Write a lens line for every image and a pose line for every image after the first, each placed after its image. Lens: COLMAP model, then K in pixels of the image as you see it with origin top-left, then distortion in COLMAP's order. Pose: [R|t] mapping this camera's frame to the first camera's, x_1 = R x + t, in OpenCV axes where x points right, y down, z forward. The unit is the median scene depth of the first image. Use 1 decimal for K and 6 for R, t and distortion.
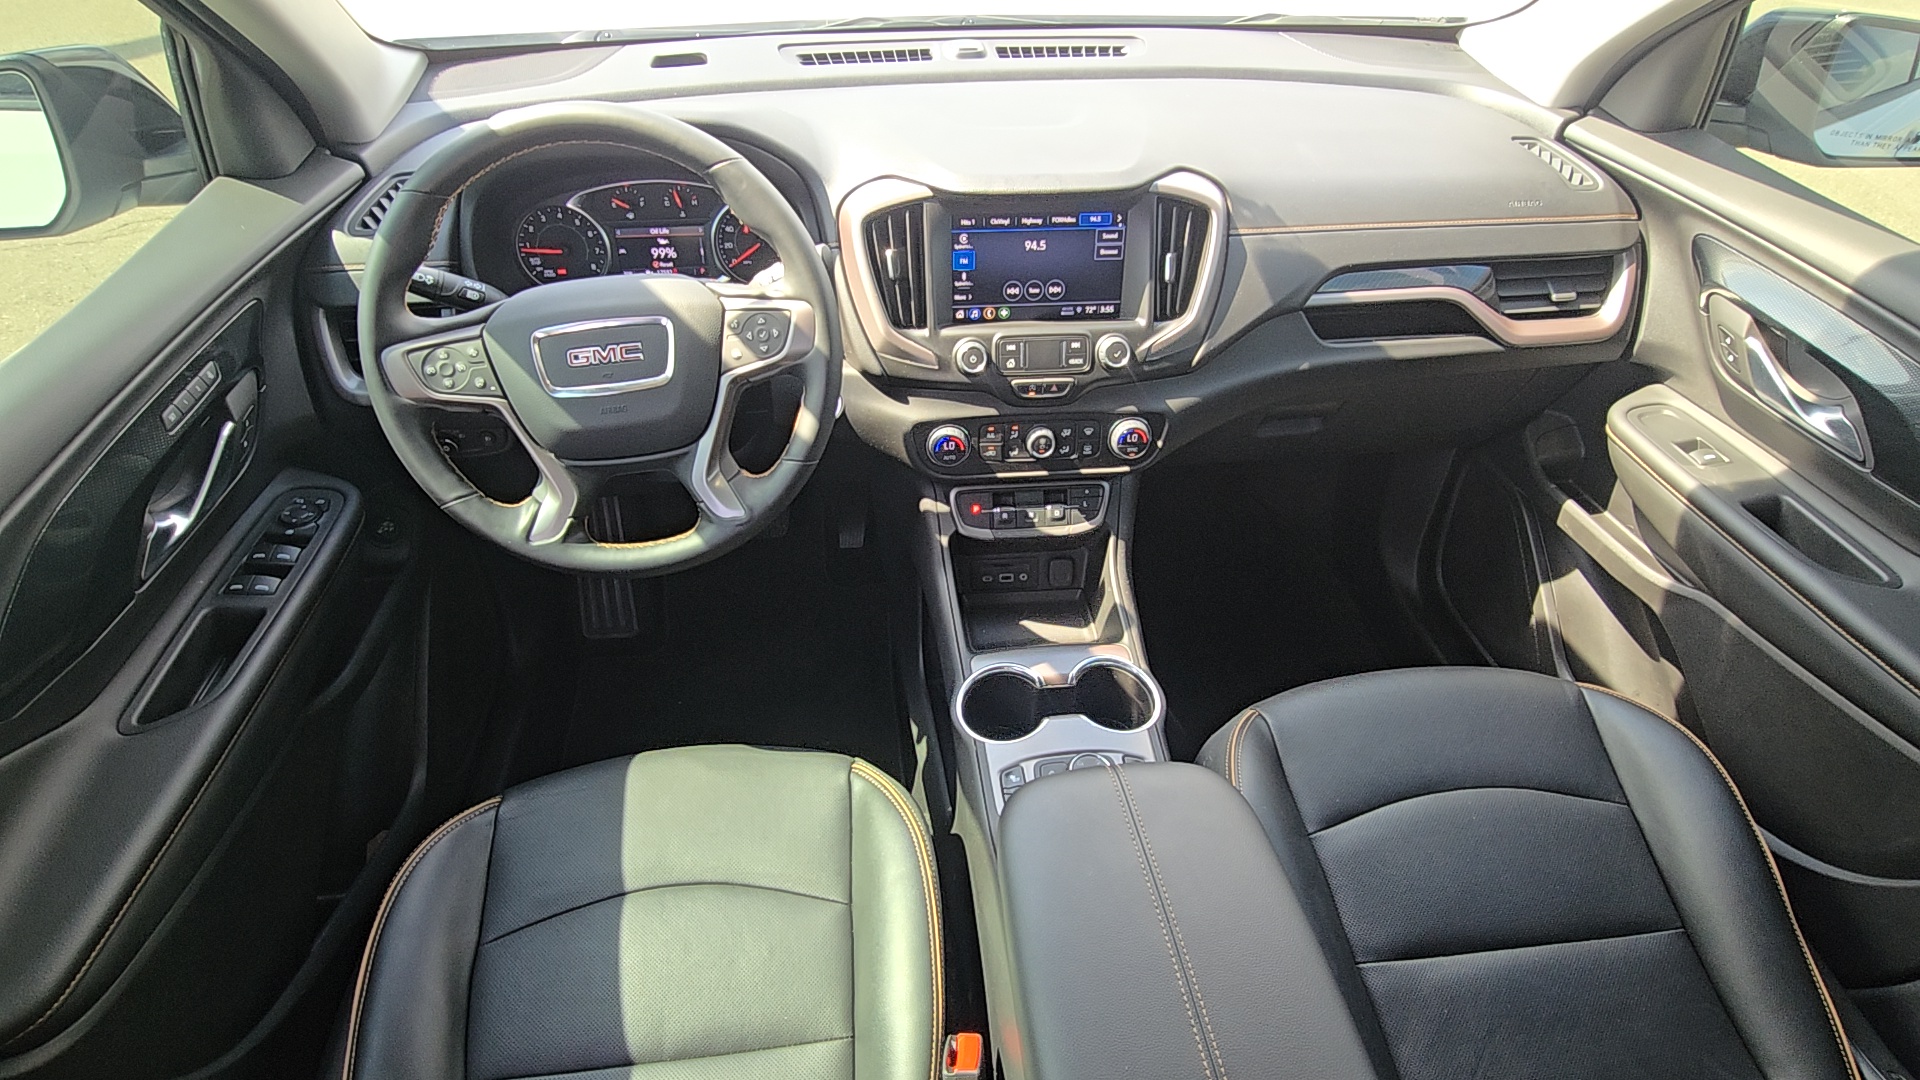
lens RADIAL K [[976.0, 0, 950.5], [0, 976.0, 542.8], [0, 0, 1]] dist [-0.001836, 0.000949]
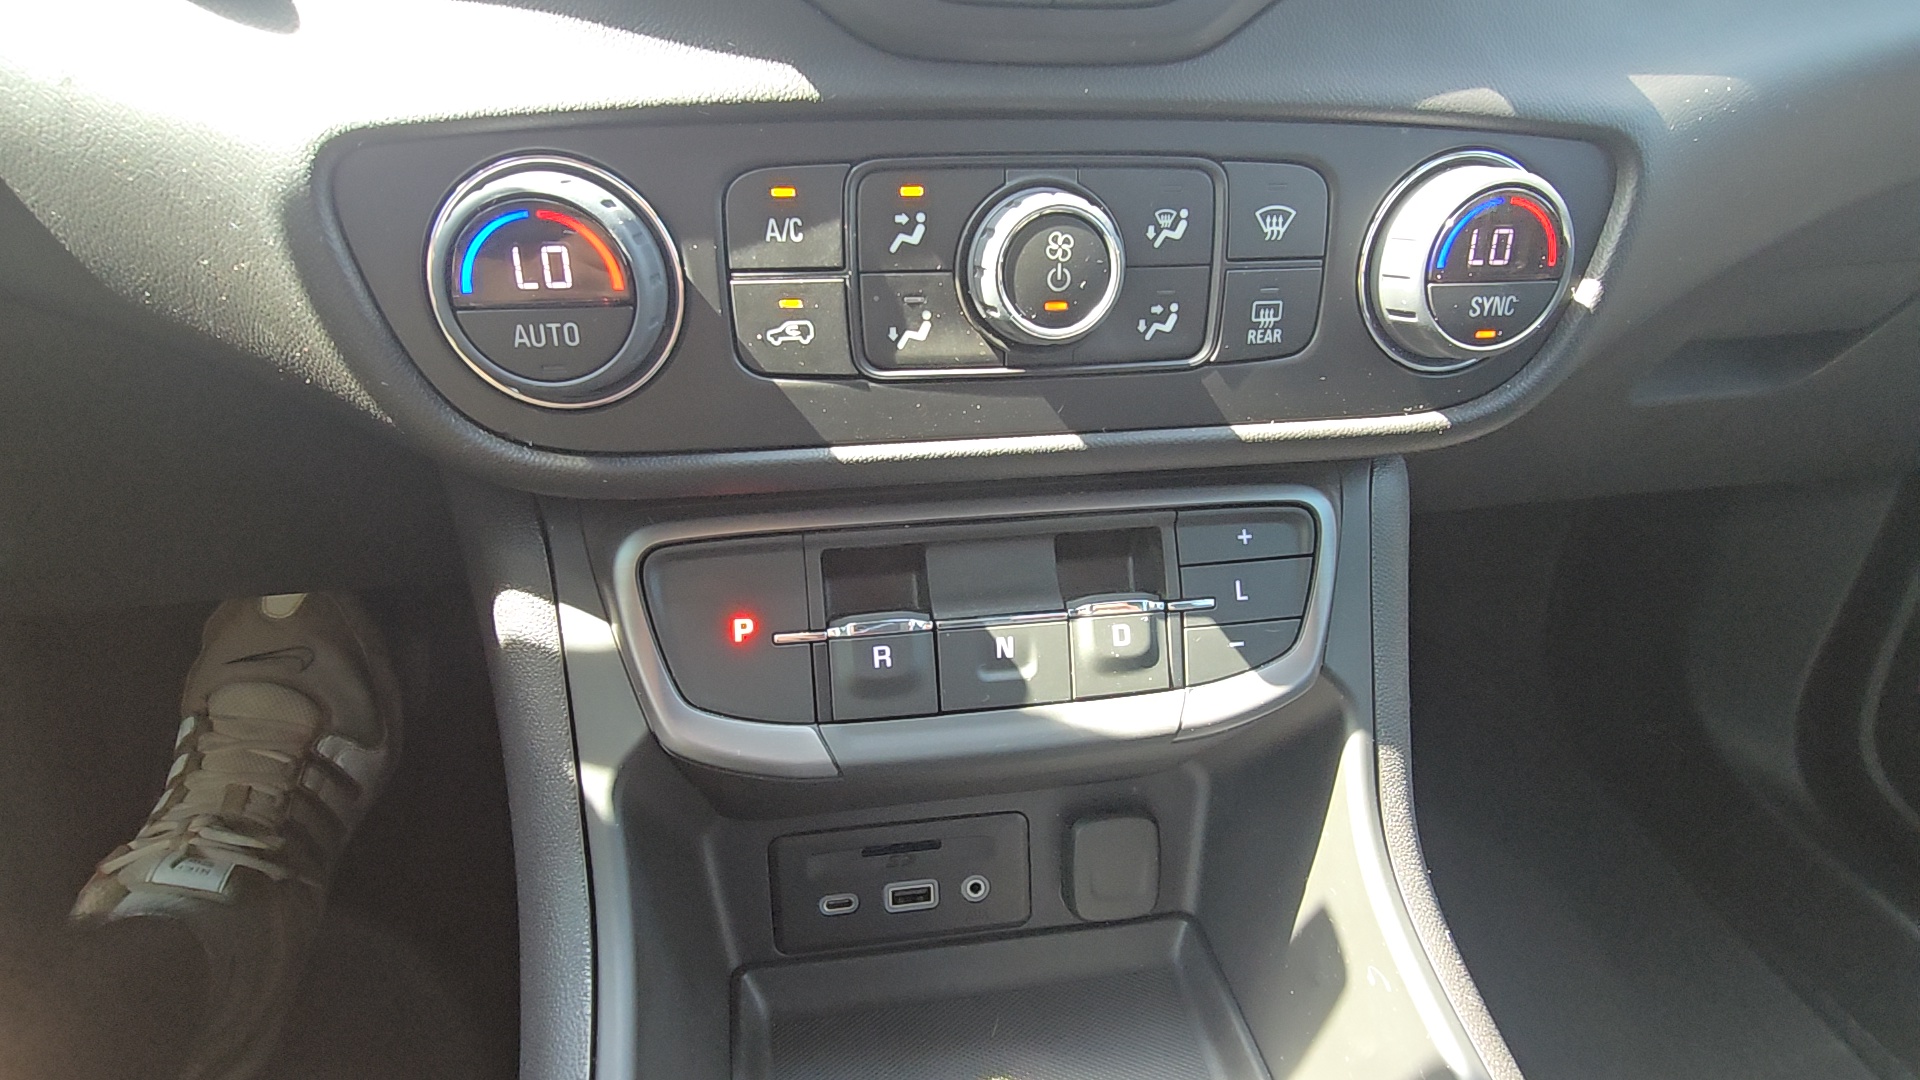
lens RADIAL K [[976.0, 0, 950.5], [0, 976.0, 542.8], [0, 0, 1]] dist [-0.001836, 0.000949]
pose [[0.997034, -0.027222, 0.071983, 0.056267], [0.037687, 0.988229, -0.148269, -0.020307], [-0.067099, 0.150542, 0.986324, 0.792865]]
